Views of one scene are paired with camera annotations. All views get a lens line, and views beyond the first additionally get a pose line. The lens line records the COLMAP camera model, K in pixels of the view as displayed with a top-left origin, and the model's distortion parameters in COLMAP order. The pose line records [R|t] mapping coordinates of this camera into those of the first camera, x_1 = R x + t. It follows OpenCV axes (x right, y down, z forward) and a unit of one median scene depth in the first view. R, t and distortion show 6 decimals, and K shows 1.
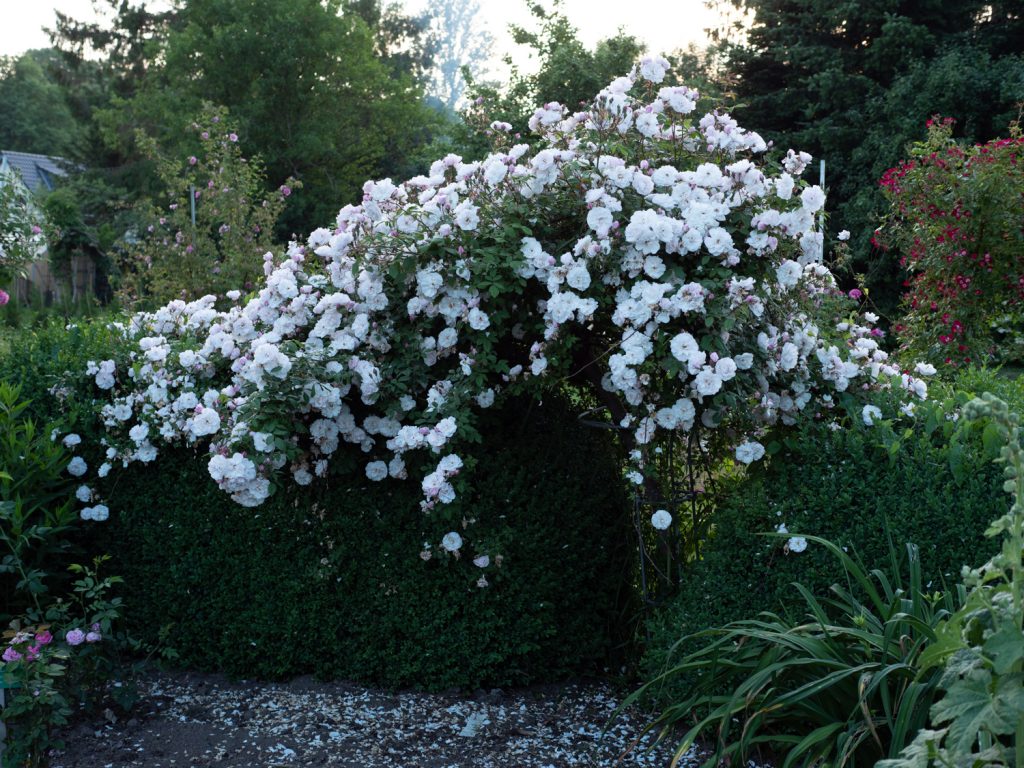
lens RADIAL K [[1602.0, 0, 512.0], [0, 1602.0, 383.6], [0, 0, 1]] dist [0.013961, 0.000000]
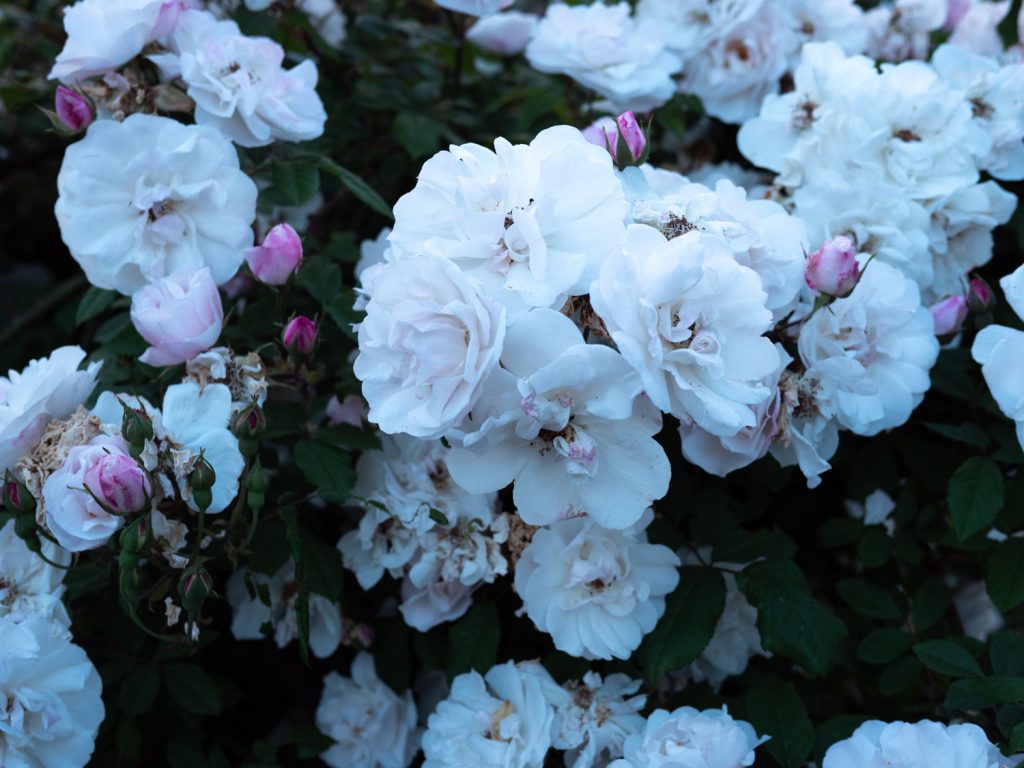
lens RADIAL K [[1602.0, 0, 511.6], [0, 1602.0, 384.4], [0, 0, 1]] dist [0.013961, 0.000000]
pose [[0.989060, -0.057385, 0.135898, 0.064828], [0.044832, 0.994591, 0.093694, -0.099516], [-0.140539, -0.086577, 0.986283, 0.867482]]
